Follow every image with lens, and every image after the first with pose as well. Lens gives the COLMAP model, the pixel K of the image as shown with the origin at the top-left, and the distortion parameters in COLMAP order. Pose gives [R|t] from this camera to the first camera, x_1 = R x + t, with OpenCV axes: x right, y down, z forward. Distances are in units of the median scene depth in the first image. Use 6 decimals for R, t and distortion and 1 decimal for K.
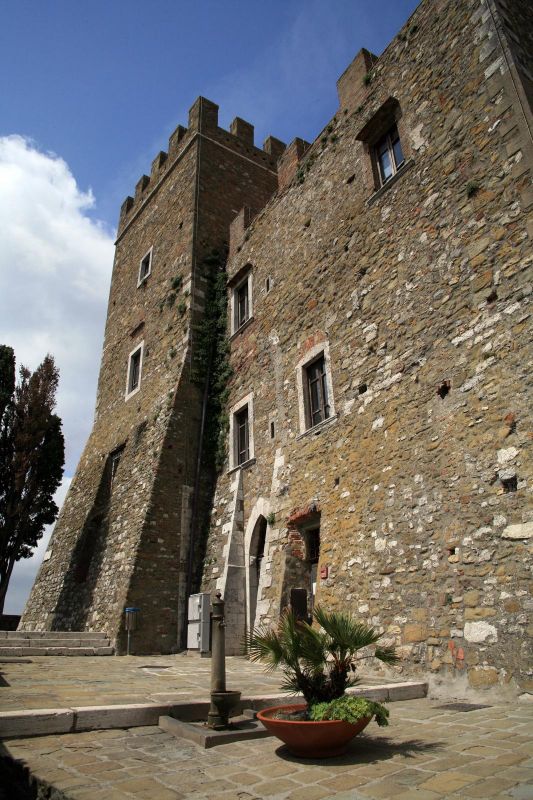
lens RADIAL K [[550.6, 0, 266.5], [0, 550.6, 400.0], [0, 0, 1]] dist [-0.163464, 0.123475]
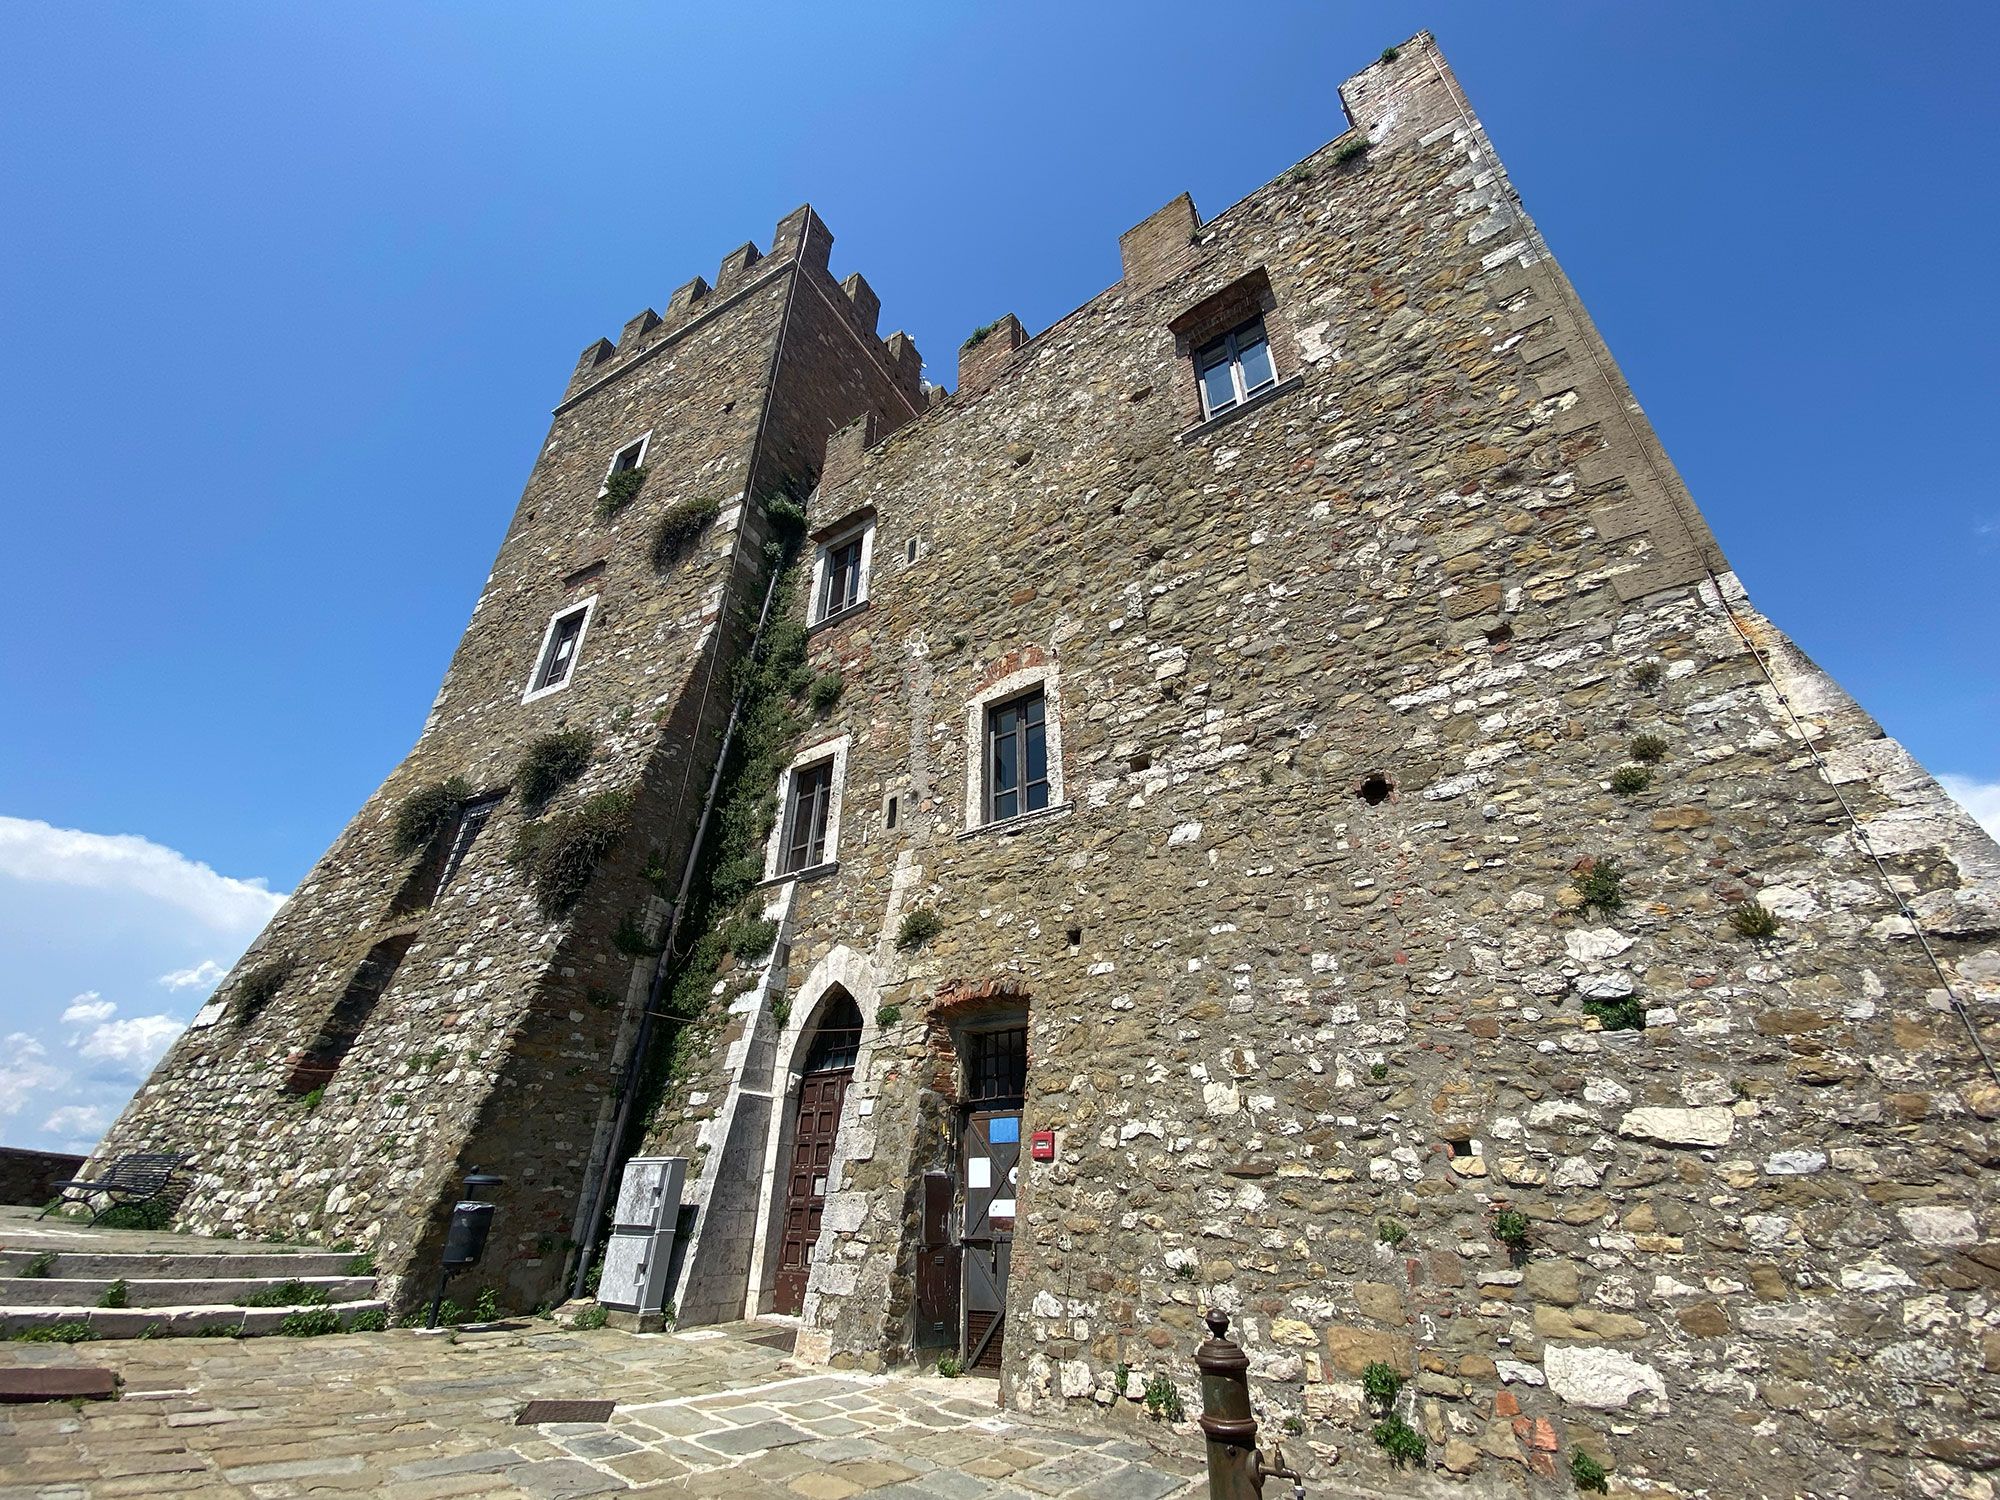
lens RADIAL K [[779.6, 0, 1000.0], [0, 779.6, 750.0], [0, 0, 1]] dist [0.038390, -0.036392]
pose [[0.908590, 0.226889, 0.350693, -0.193654], [-0.195653, 0.972981, -0.122585, 0.079233], [-0.369031, 0.042766, 0.928433, 0.350478]]
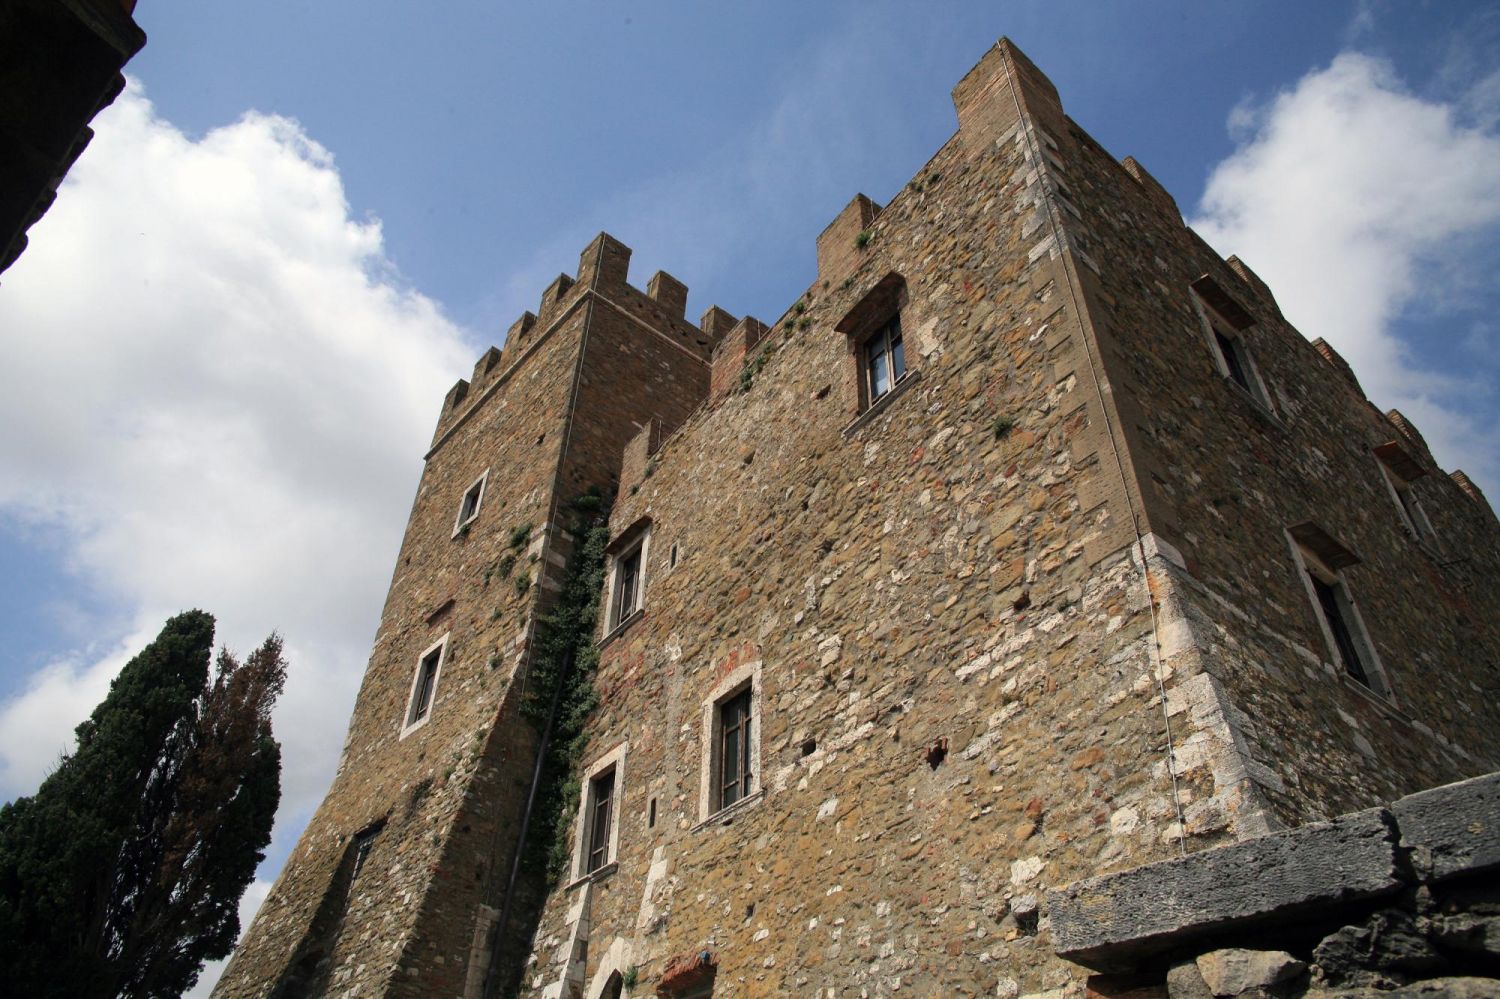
lens RADIAL K [[1032.4, 0, 750.0], [0, 1032.4, 499.5], [0, 0, 1]] dist [-0.163464, 0.123475]
pose [[0.994897, 0.093286, 0.038451, 0.046902], [-0.079812, 0.960734, -0.265745, 0.018648], [-0.061732, 0.261320, 0.963276, -0.084968]]
